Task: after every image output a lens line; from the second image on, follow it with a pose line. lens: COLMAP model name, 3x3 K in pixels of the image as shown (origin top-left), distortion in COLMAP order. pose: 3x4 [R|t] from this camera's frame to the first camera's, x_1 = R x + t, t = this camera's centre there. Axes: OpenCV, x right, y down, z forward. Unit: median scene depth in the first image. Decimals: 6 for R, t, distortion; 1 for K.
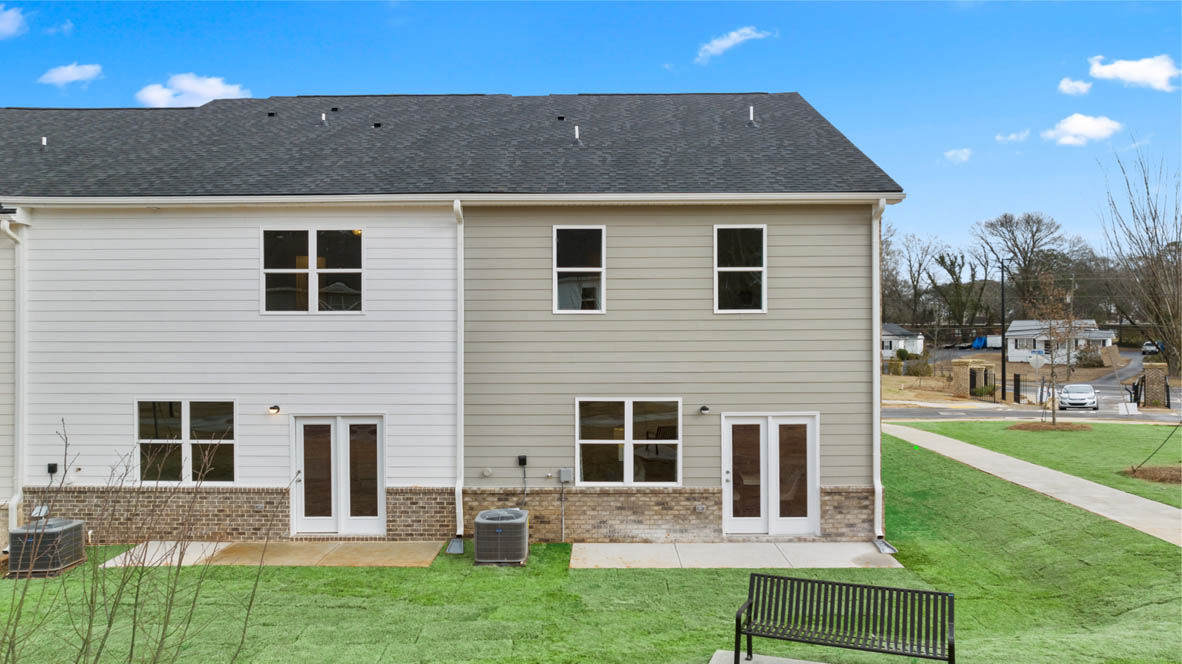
lens RADIAL K [[789.4, 0, 591.0], [0, 789.4, 343.7], [0, 0, 1]] dist [-0.009339, -0.001799]
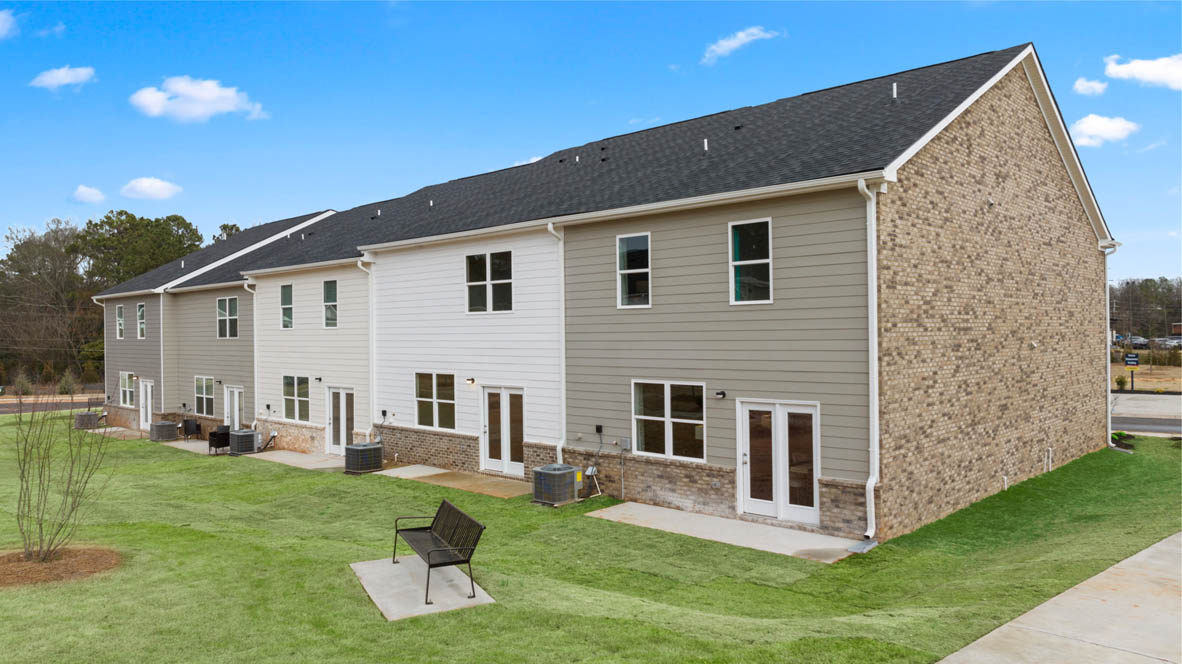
lens RADIAL K [[826.2, 0, 591.0], [0, 826.2, 332.0], [0, 0, 1]] dist [-0.000231, -0.000196]
pose [[0.735739, -0.006109, -0.677237, 0.777095], [0.011317, 0.999931, 0.003275, -0.007524], [0.677170, -0.010074, 0.735757, 0.046486]]
